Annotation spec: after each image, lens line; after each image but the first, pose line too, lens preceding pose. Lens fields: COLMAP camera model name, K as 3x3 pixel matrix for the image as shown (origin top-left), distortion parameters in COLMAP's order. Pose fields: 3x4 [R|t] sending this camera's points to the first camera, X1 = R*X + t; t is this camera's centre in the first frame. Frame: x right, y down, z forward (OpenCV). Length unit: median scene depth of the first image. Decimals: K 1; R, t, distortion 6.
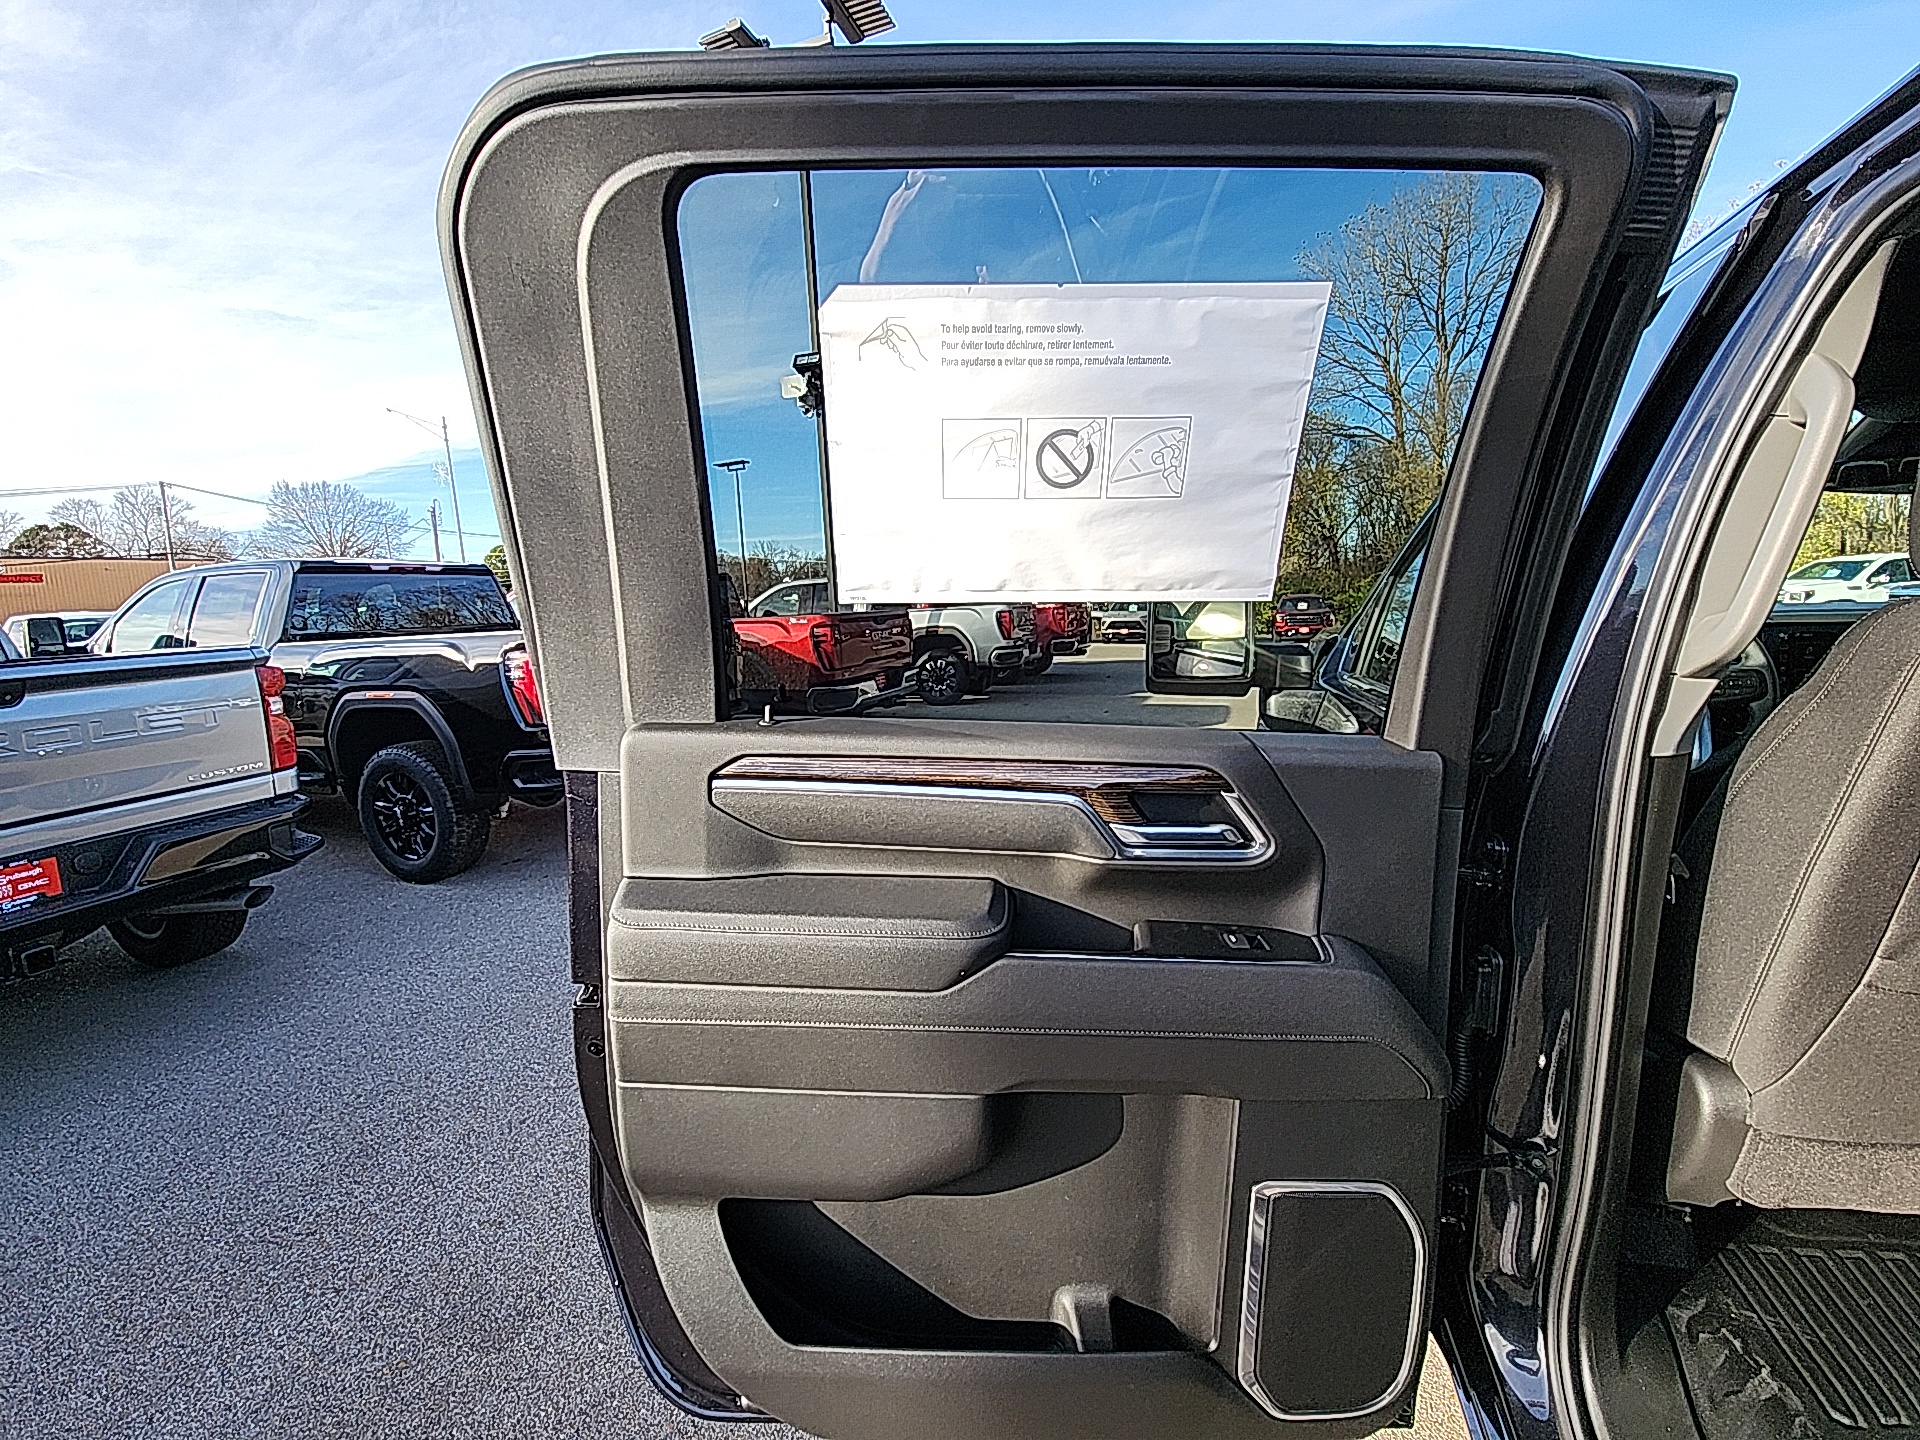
lens RADIAL K [[760.1, 0, 954.8], [0, 760.1, 705.1], [0, 0, 1]] dist [0.018082, -0.012353]
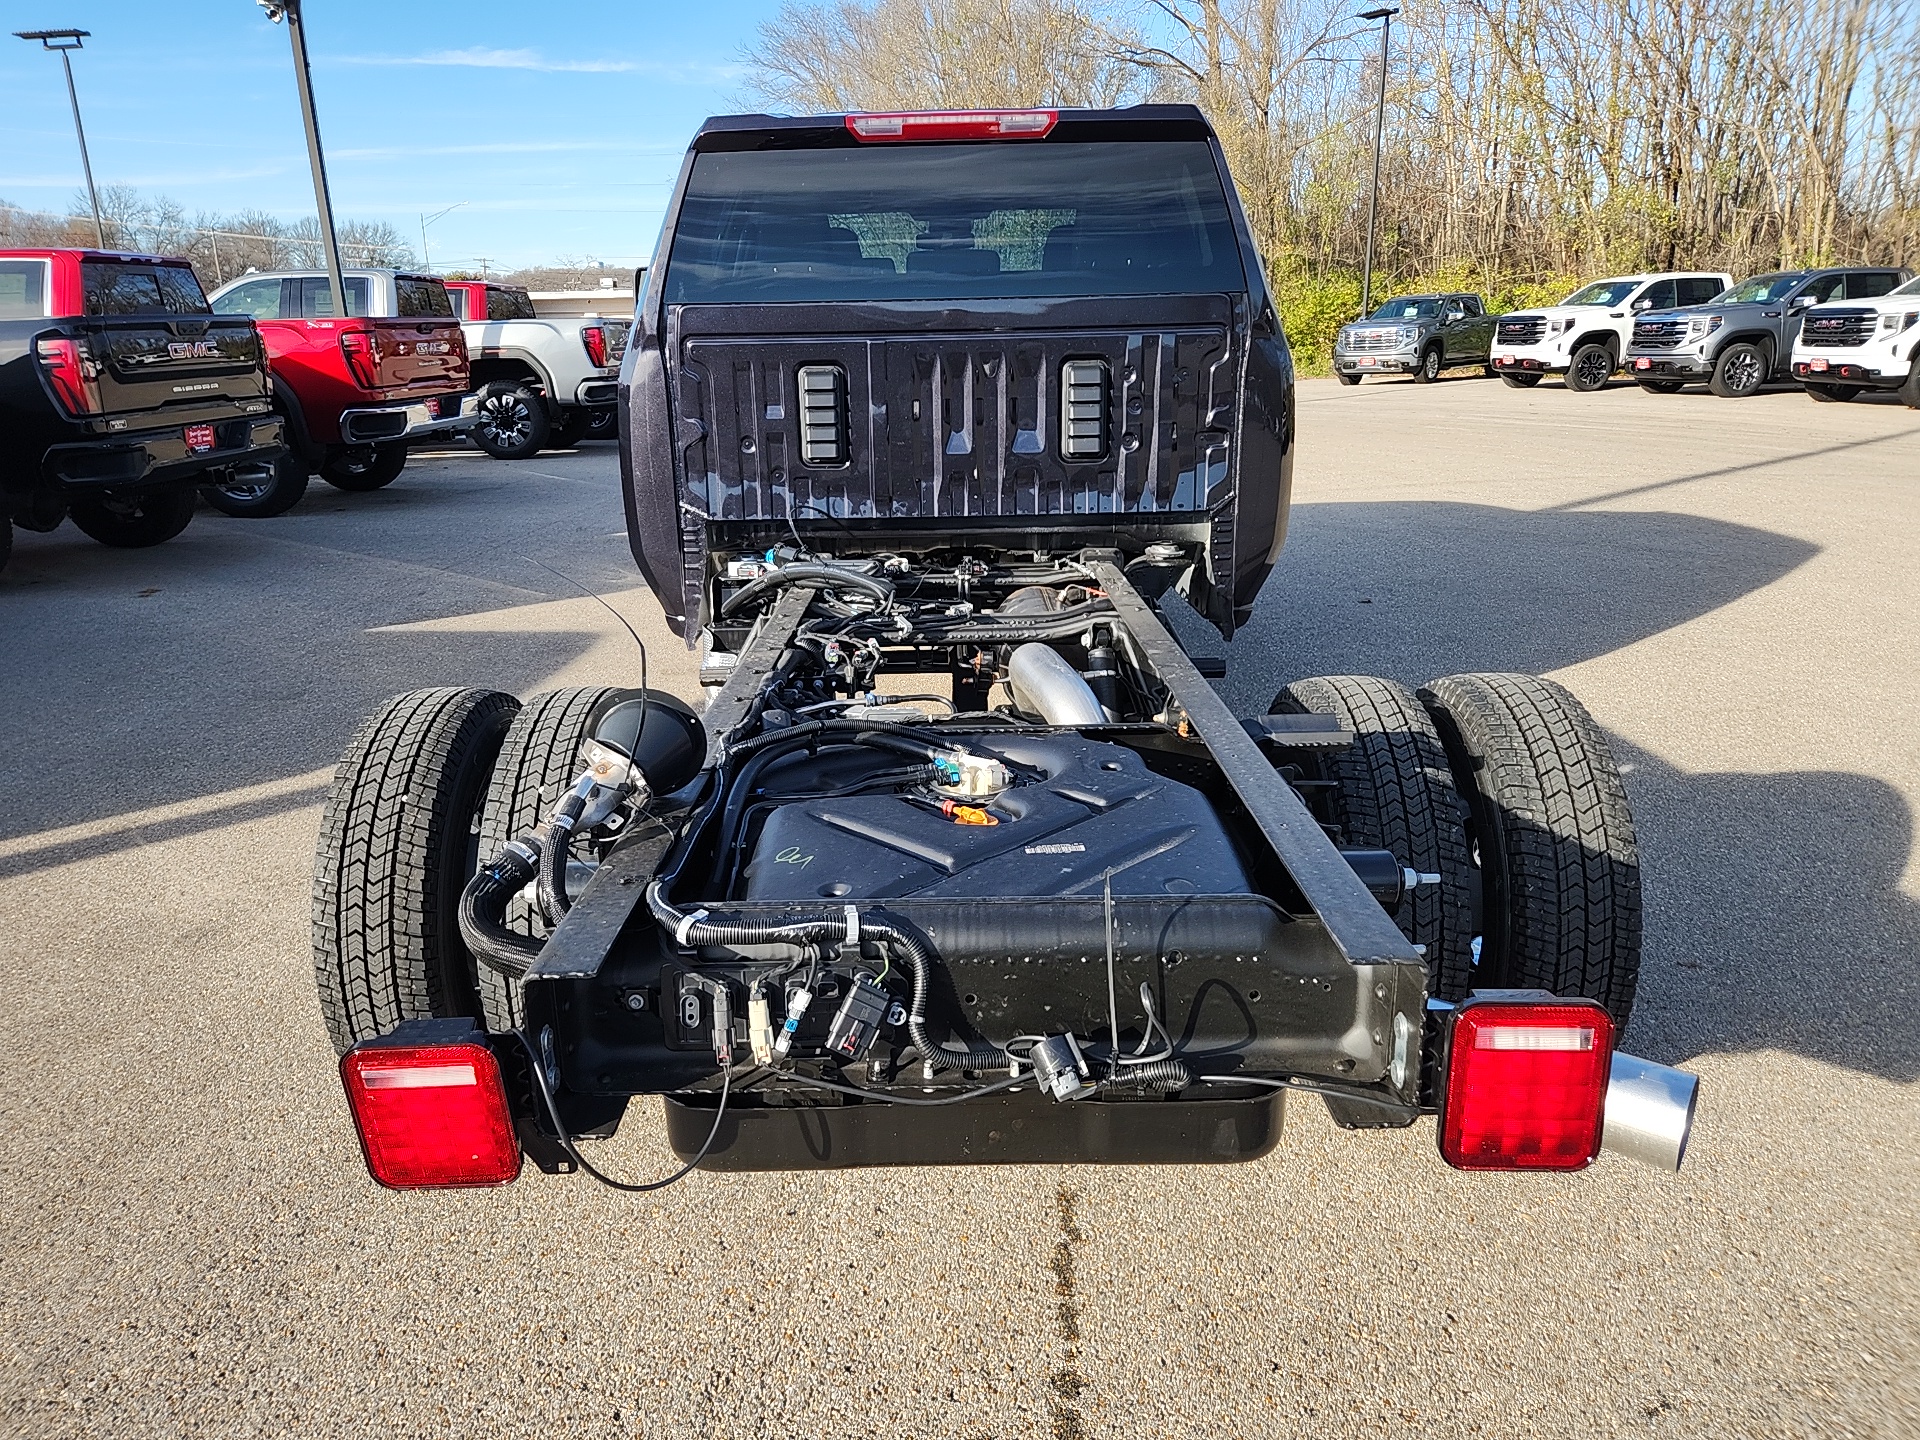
lens RADIAL K [[1301.0, 0, 909.0], [0, 1301.0, 721.1], [0, 0, 1]] dist [0.074023, -0.044378]
pose [[0.962038, -0.062067, 0.265764, -0.001598], [0.020607, 0.987536, 0.156037, 0.059784], [-0.272136, -0.144637, 0.951326, -0.346644]]
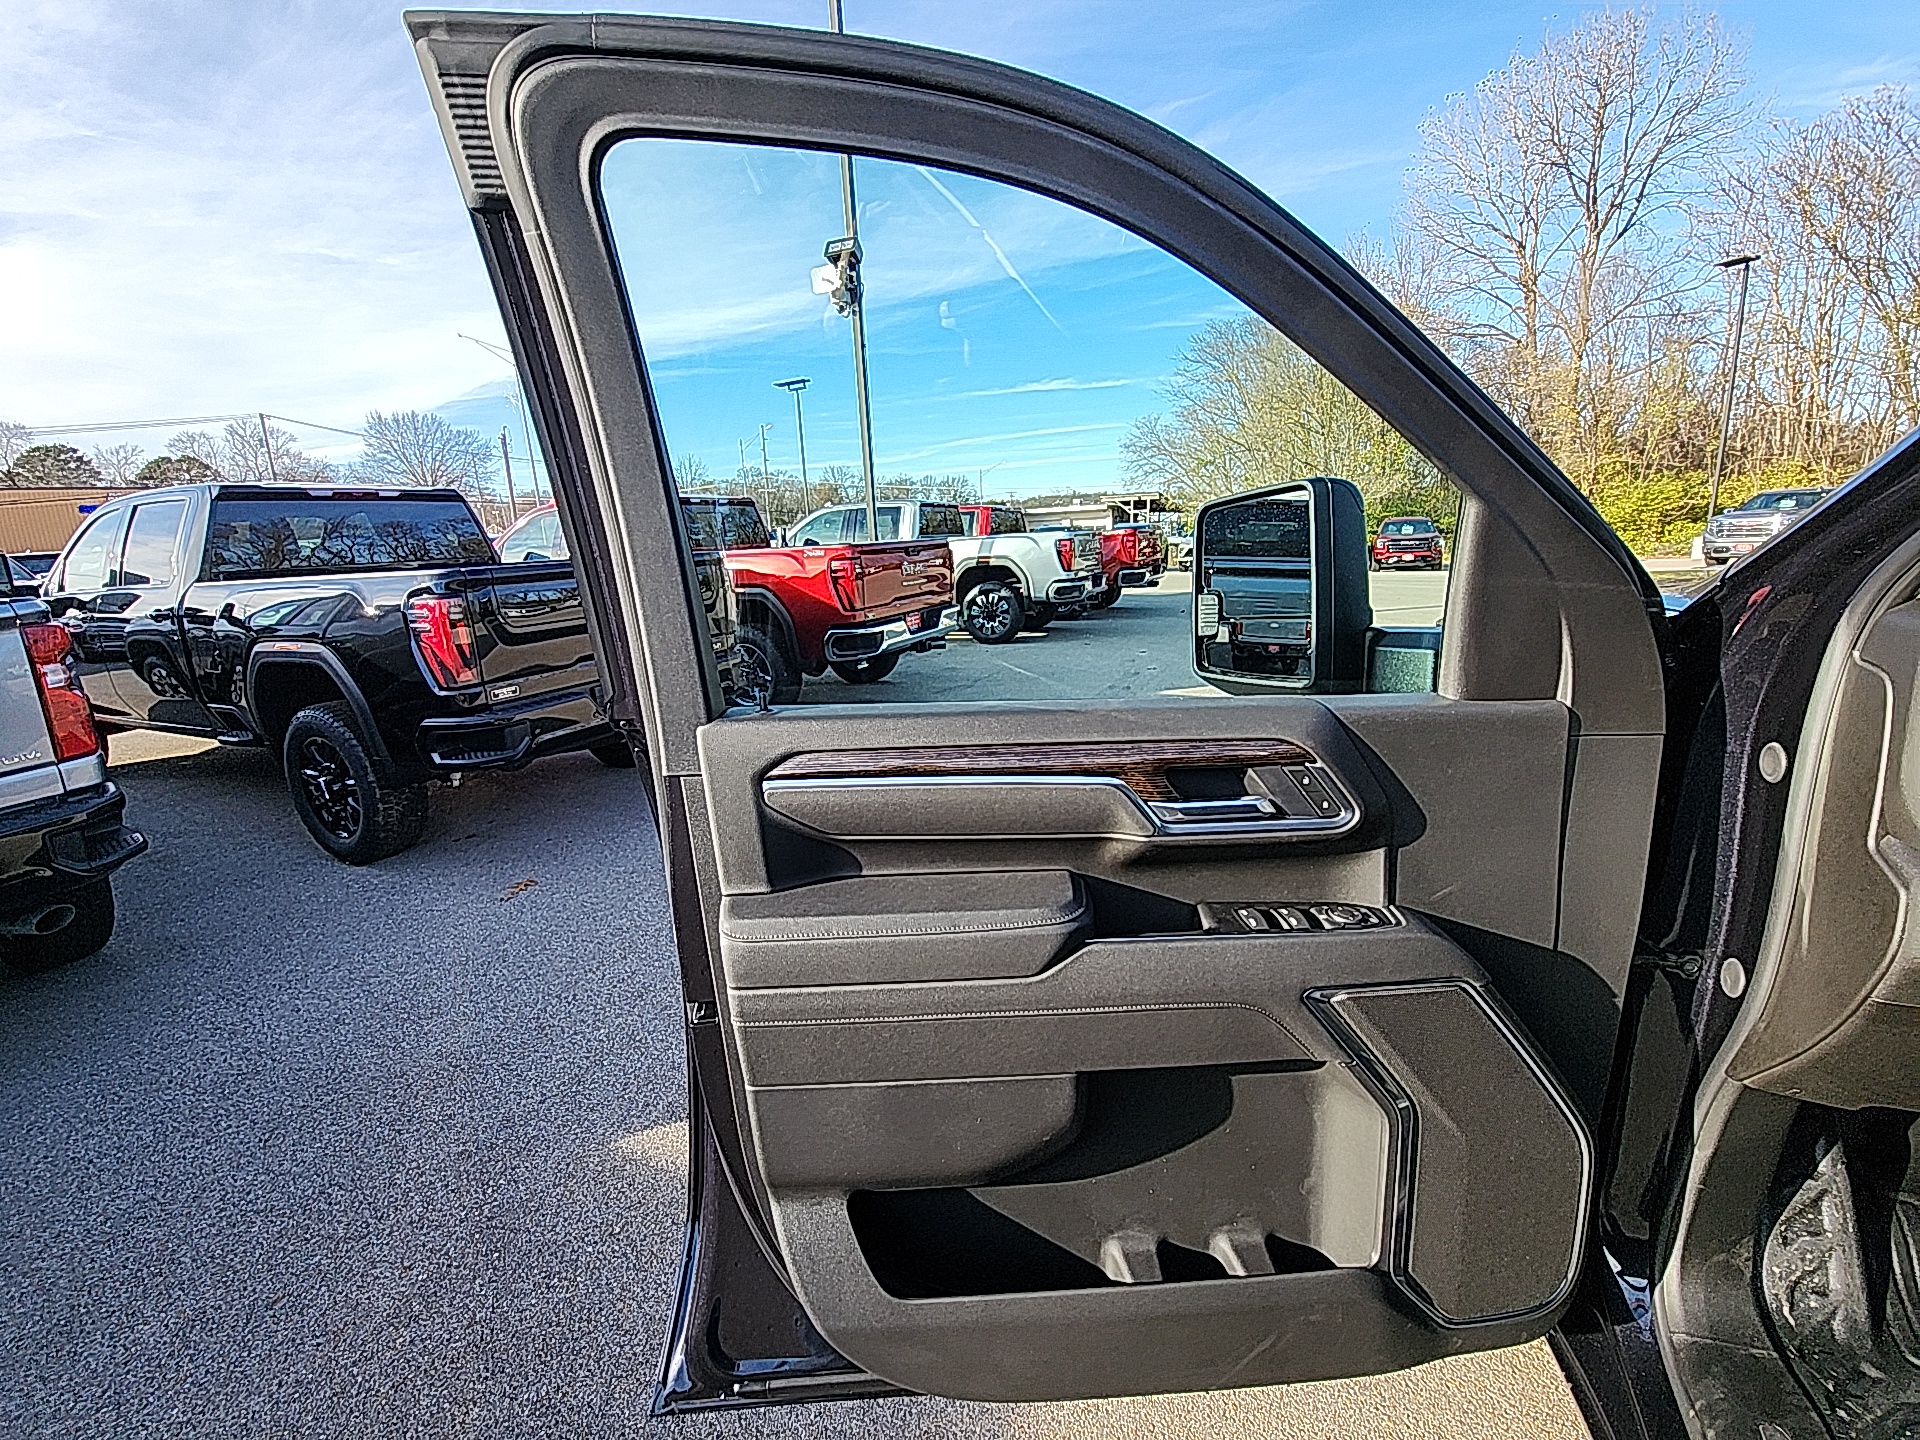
lens RADIAL K [[760.1, 0, 954.8], [0, 760.1, 705.1], [0, 0, 1]] dist [0.018082, -0.012353]
pose [[0.995704, 0.016146, -0.091176, 0.020951], [-0.007480, 0.995488, 0.094595, -0.012930], [0.092292, -0.093507, 0.991332, 0.085264]]
